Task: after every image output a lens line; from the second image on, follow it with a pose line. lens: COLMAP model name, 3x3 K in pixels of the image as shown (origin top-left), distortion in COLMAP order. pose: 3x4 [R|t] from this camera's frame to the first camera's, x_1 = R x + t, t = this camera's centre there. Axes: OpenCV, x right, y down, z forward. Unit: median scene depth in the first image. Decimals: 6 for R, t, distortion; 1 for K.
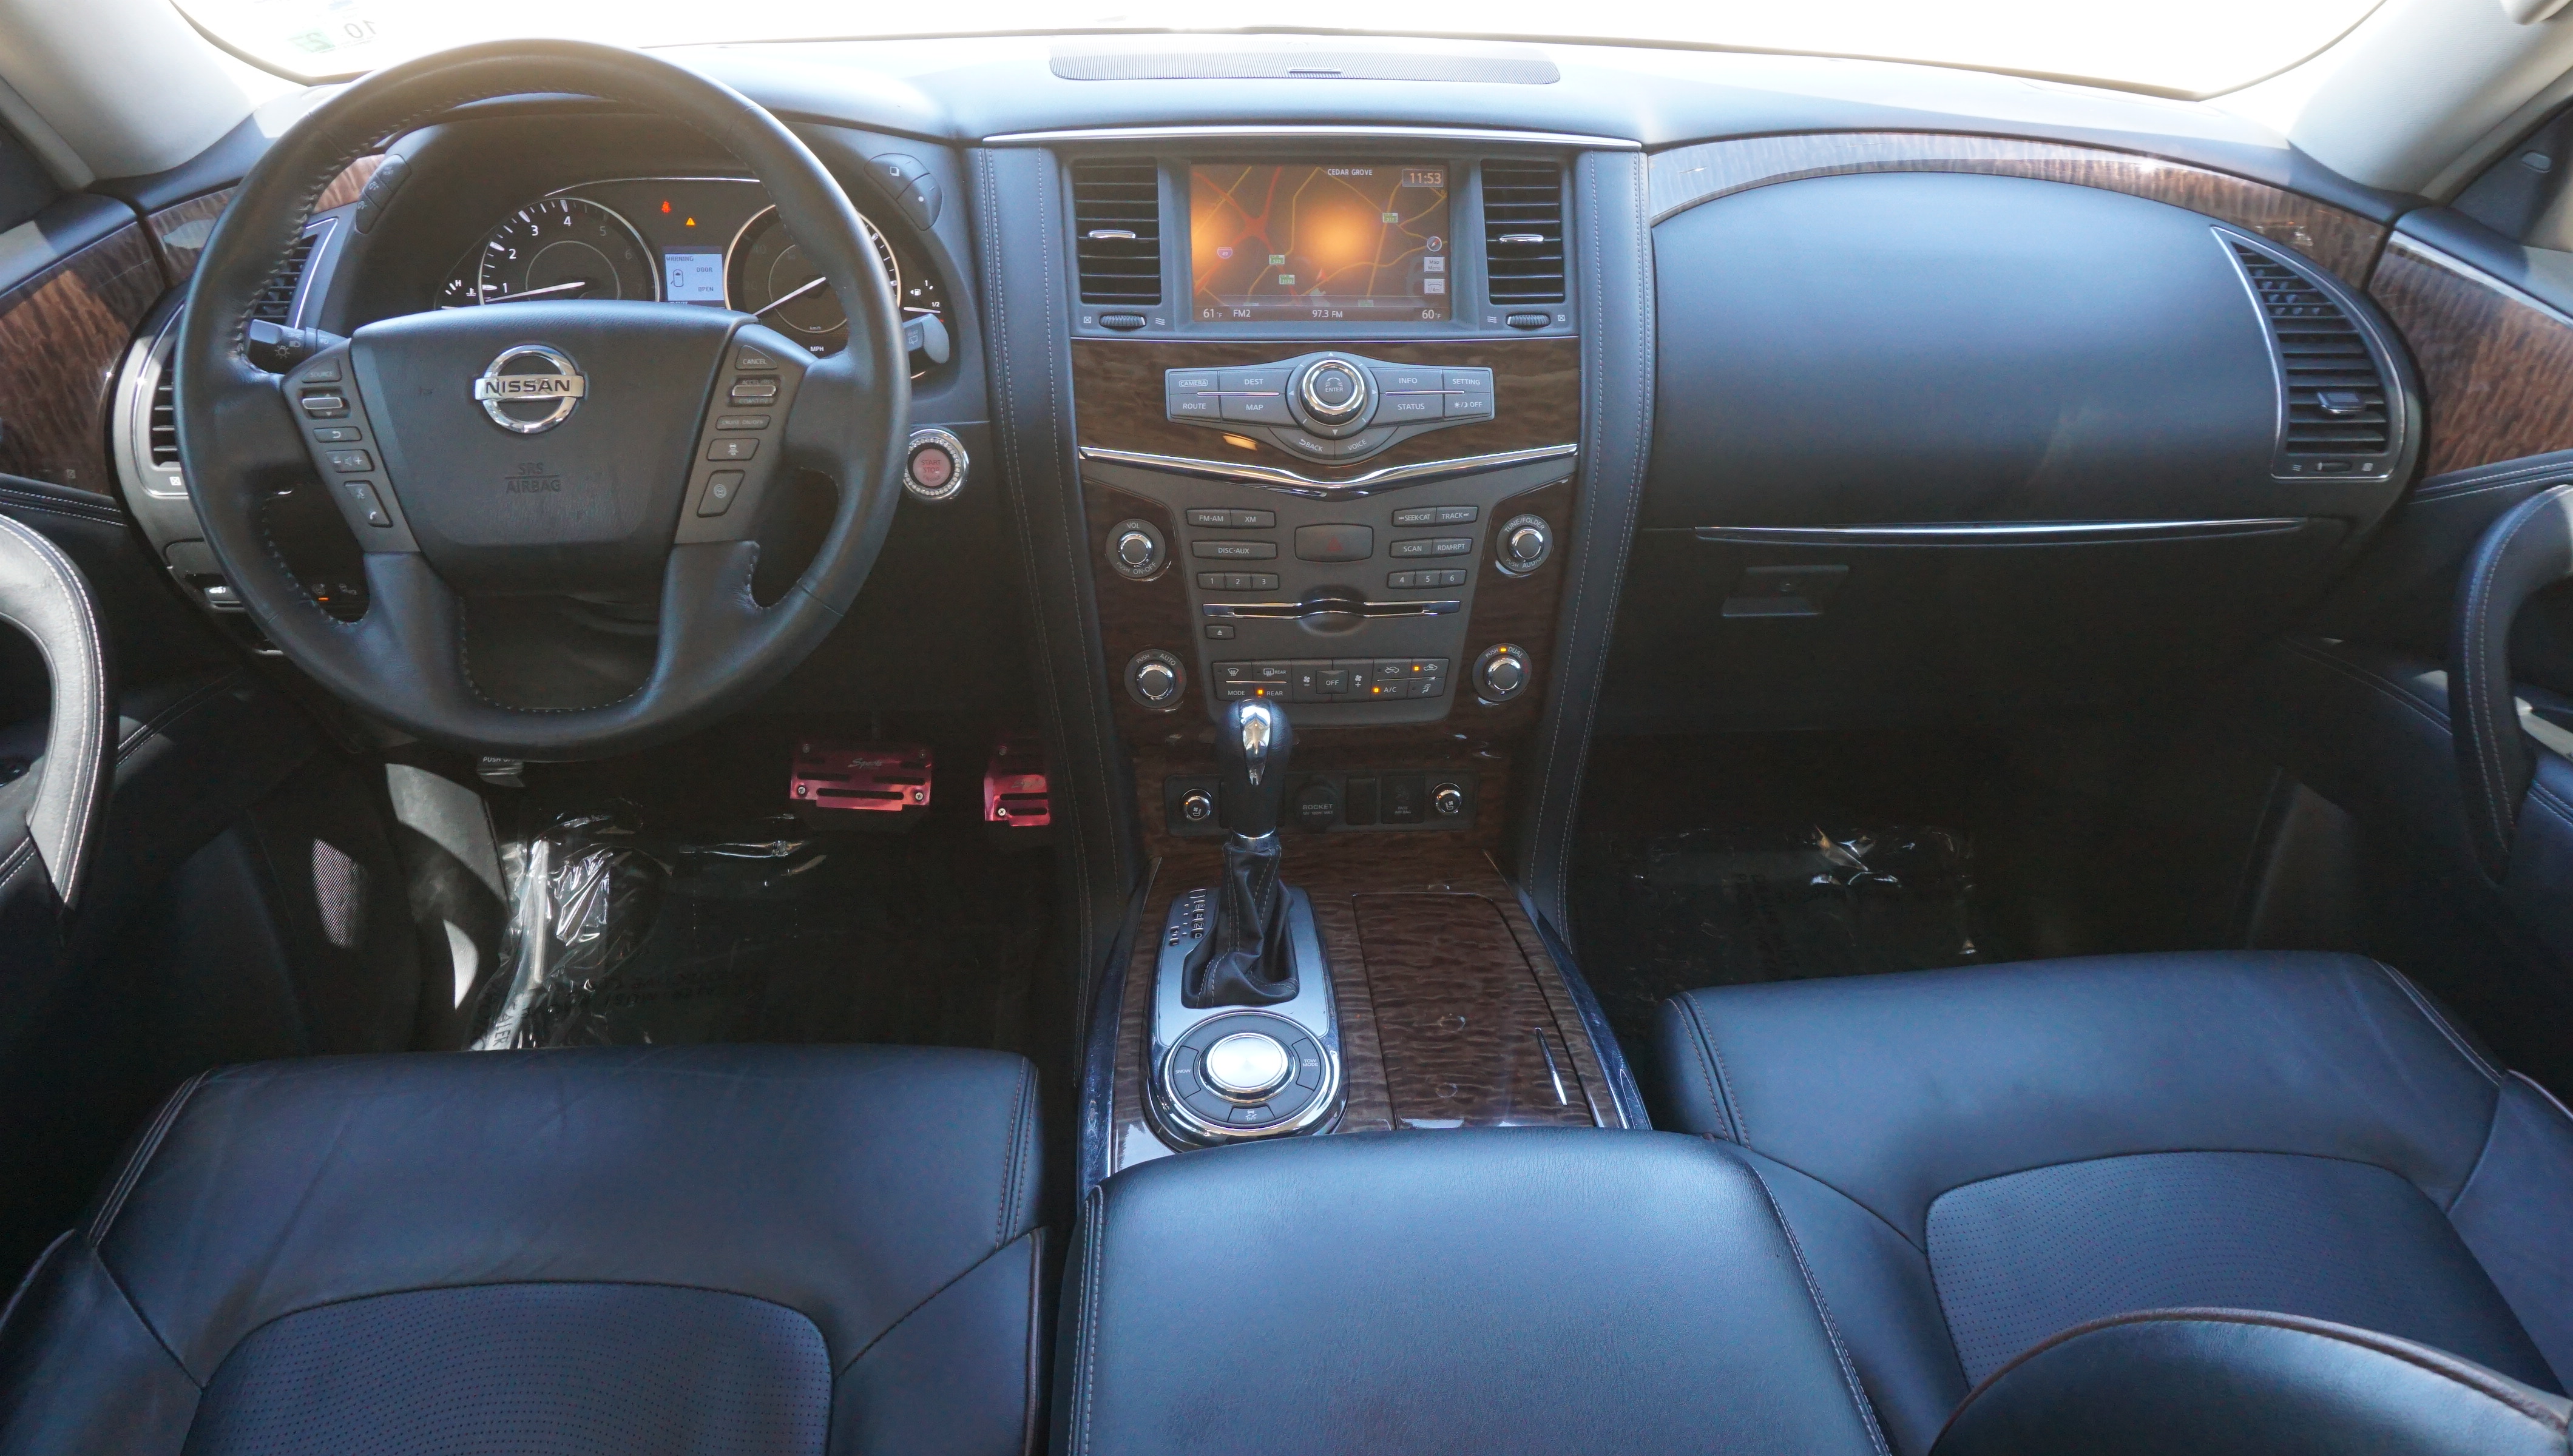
lens RADIAL K [[1711.1, 0, 1298.7], [0, 1711.1, 726.3], [0, 0, 1]] dist [-0.051352, 0.034419]
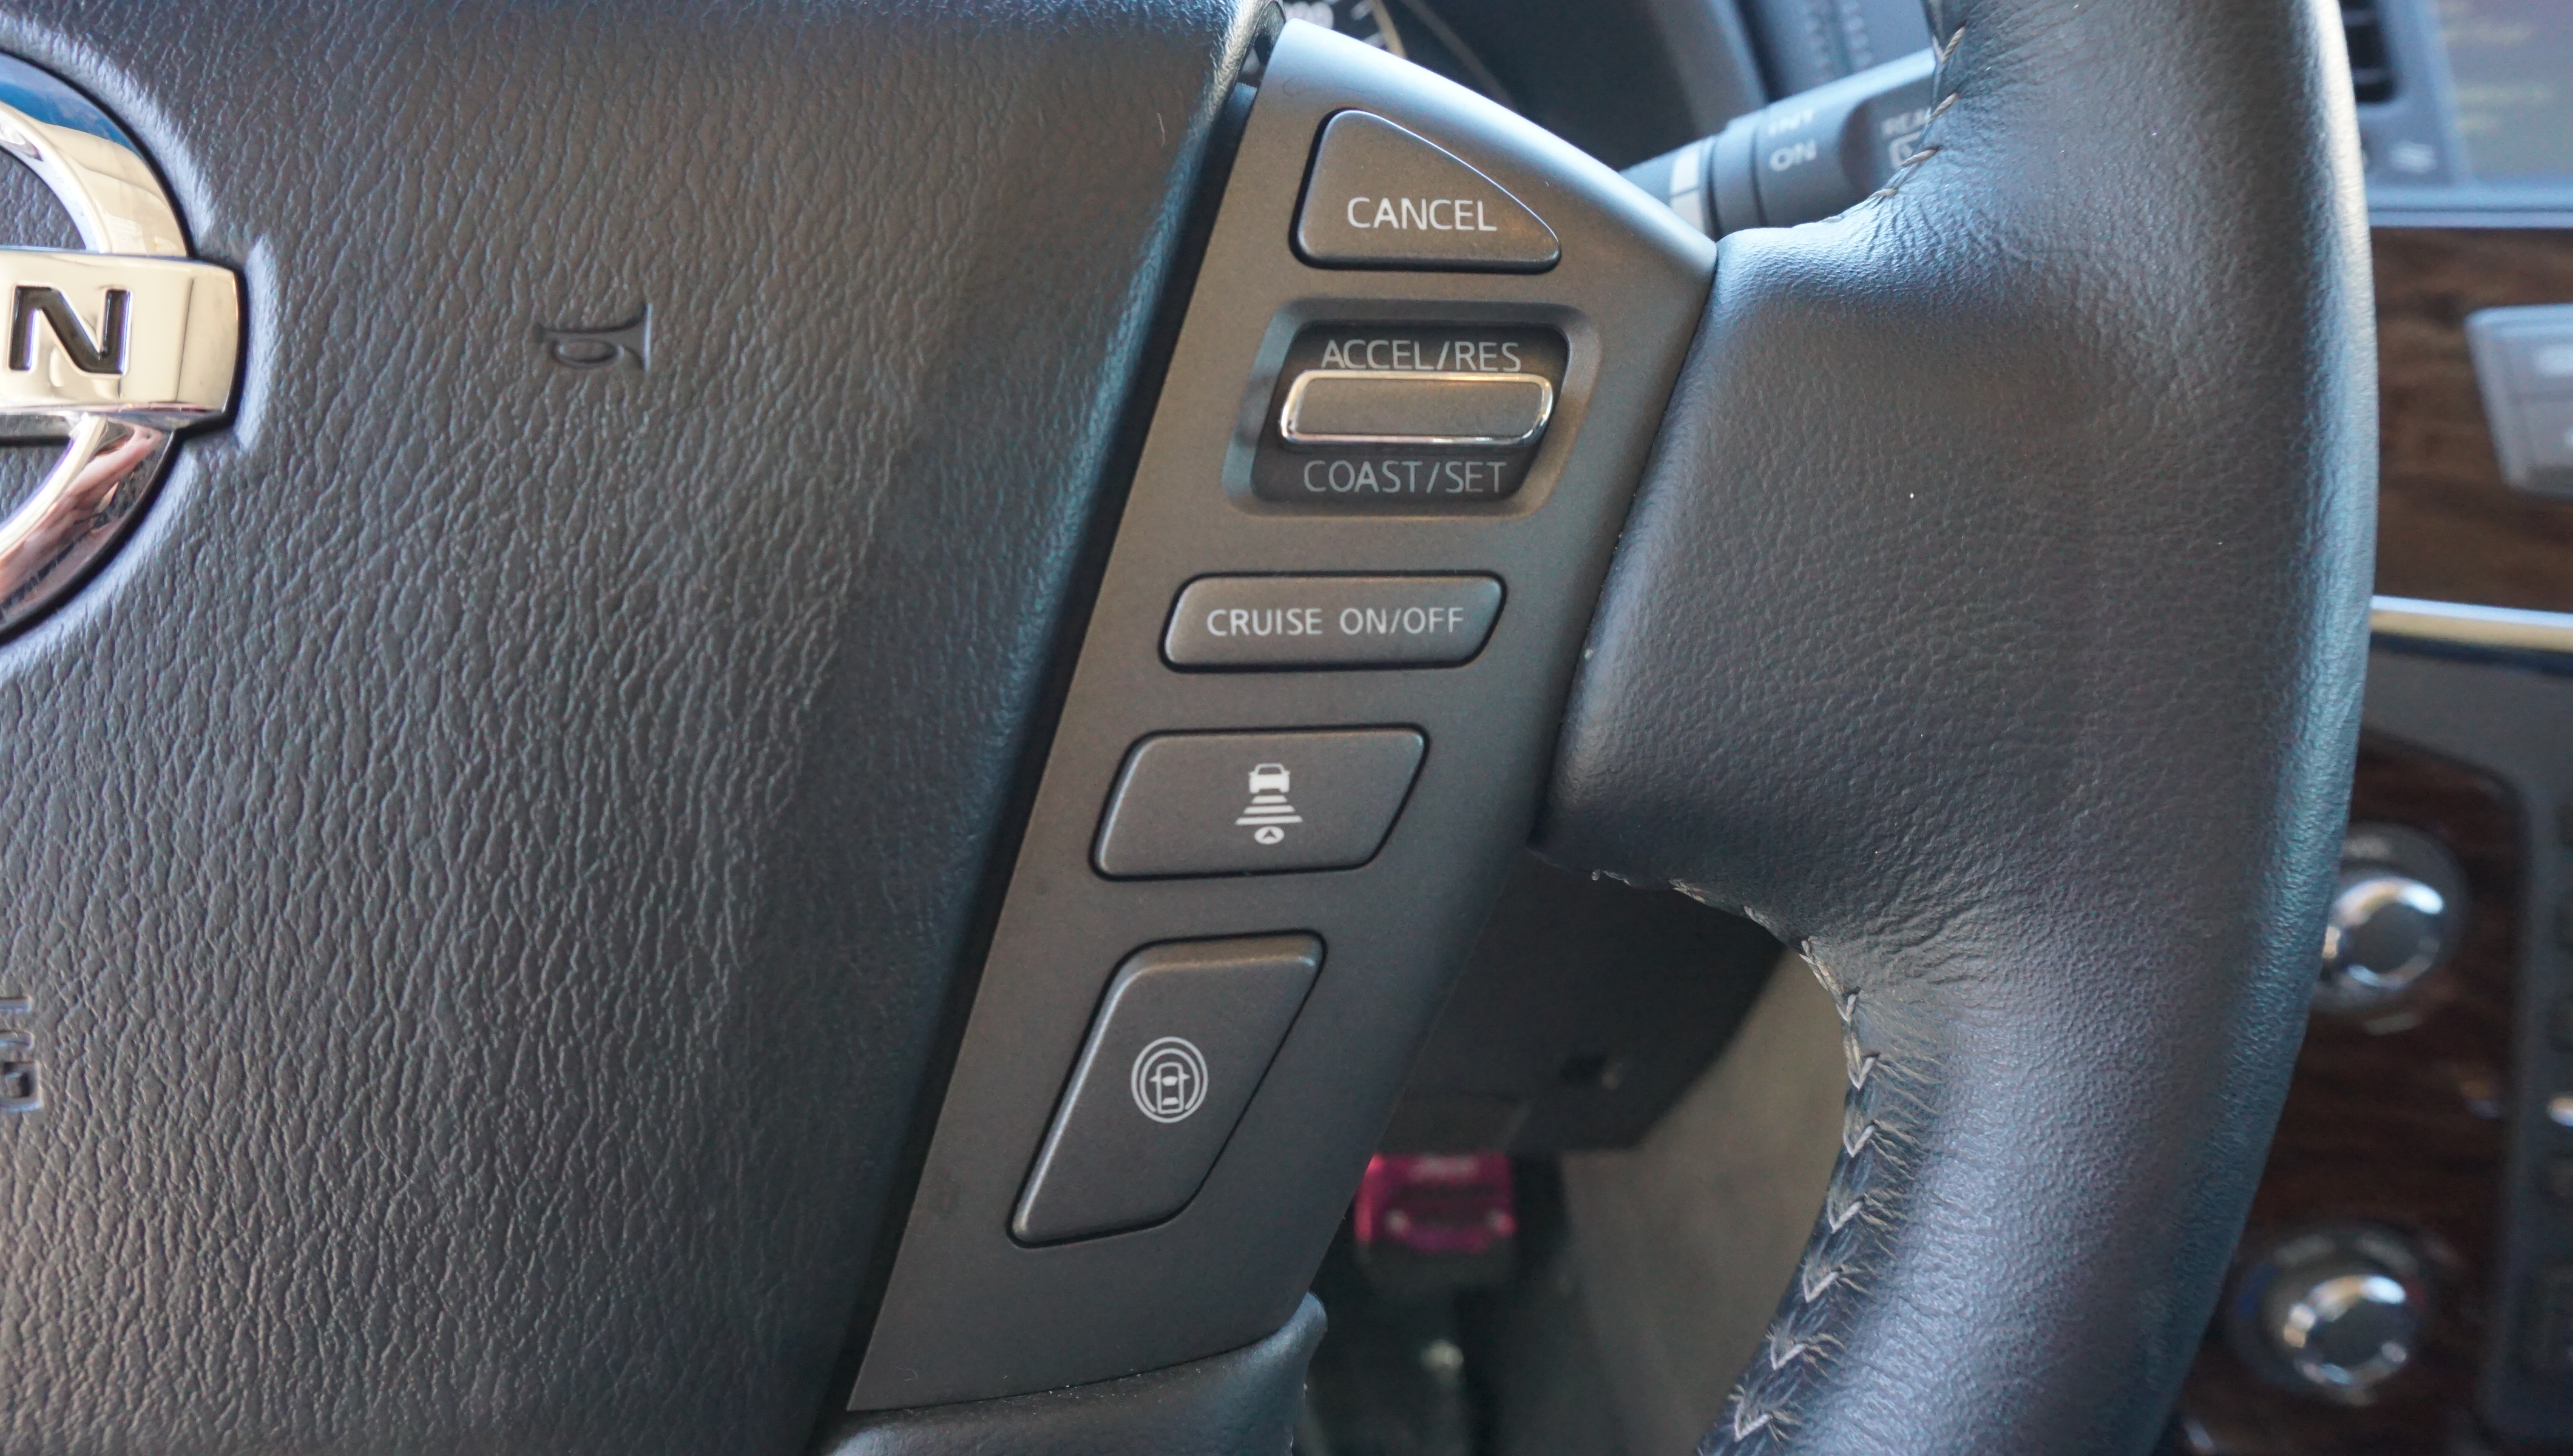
lens RADIAL K [[1711.1, 0, 1305.5], [0, 1711.1, 712.8], [0, 0, 1]] dist [-0.051352, 0.034419]
pose [[0.998381, 0.032859, -0.046432, -0.262395], [-0.033795, 0.999238, -0.019509, -0.136225], [0.045755, 0.021047, 0.998731, 0.693541]]
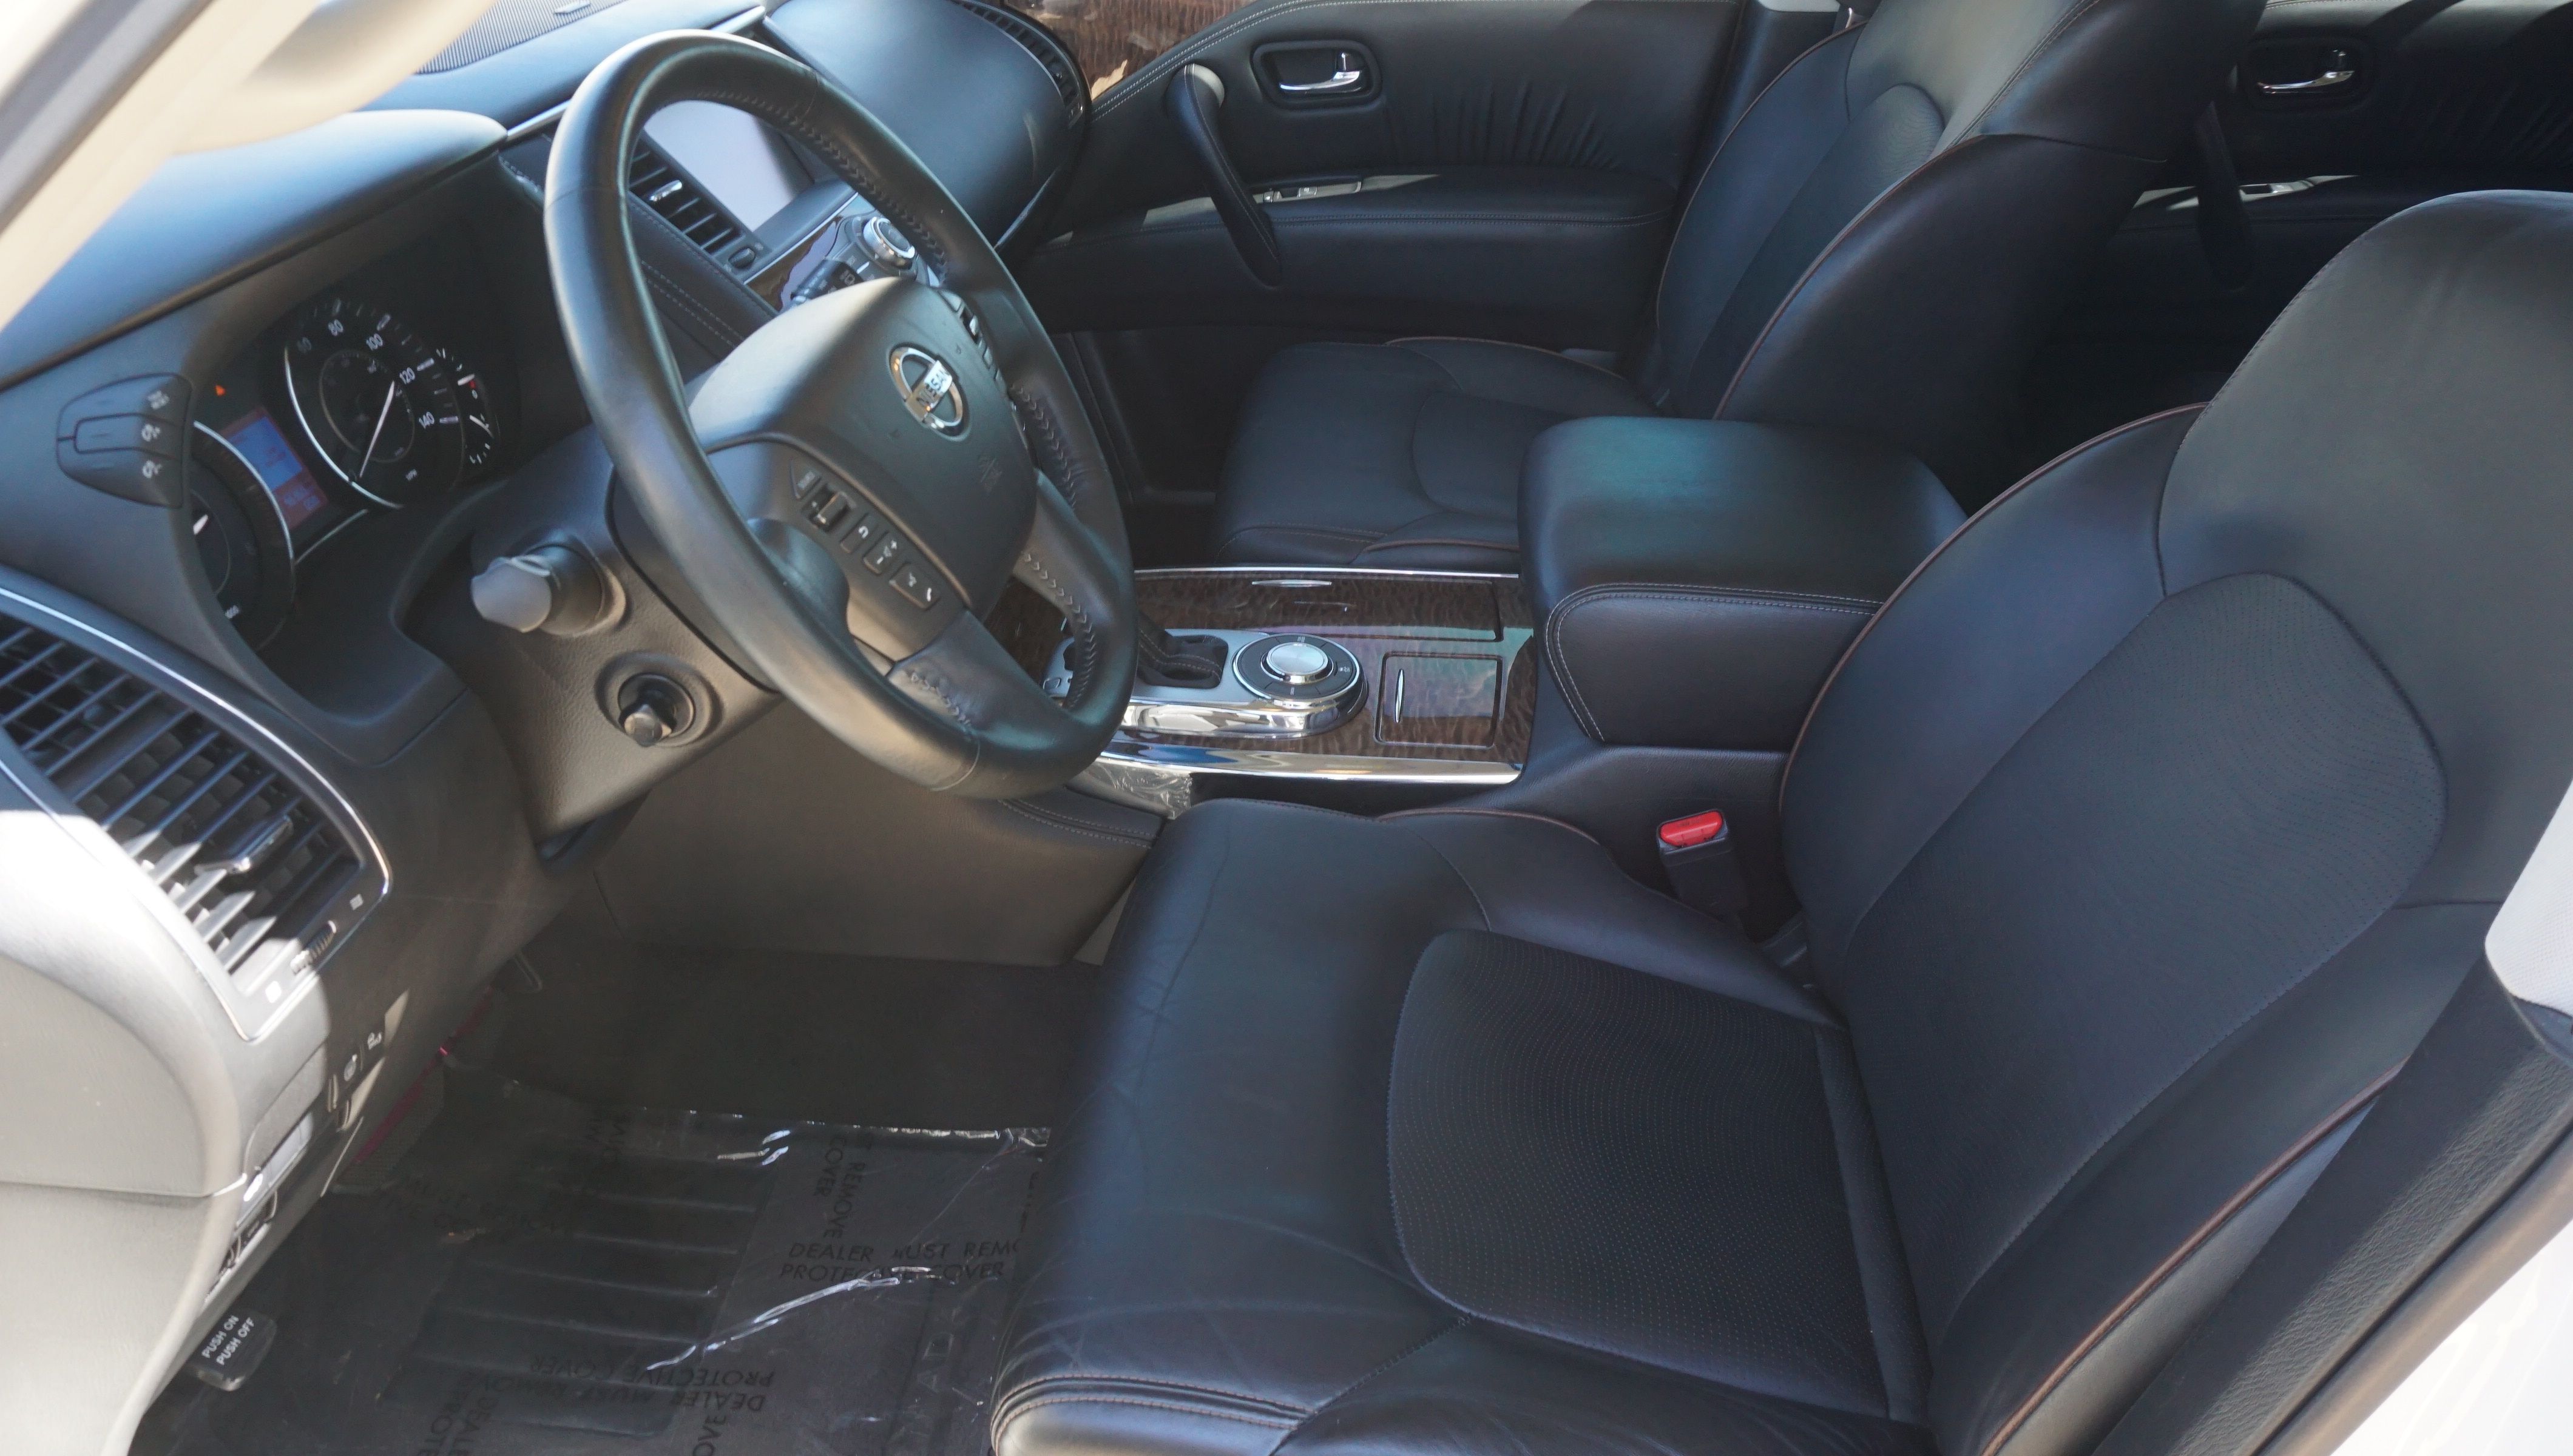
lens RADIAL K [[1711.1, 0, 1285.9], [0, 1711.1, 722.4], [0, 0, 1]] dist [-0.051352, 0.034419]
pose [[0.178816, -0.544450, 0.819511, -1.006465], [0.513701, 0.762054, 0.394189, -0.259174], [-0.839128, 0.350497, 0.415952, 0.413164]]
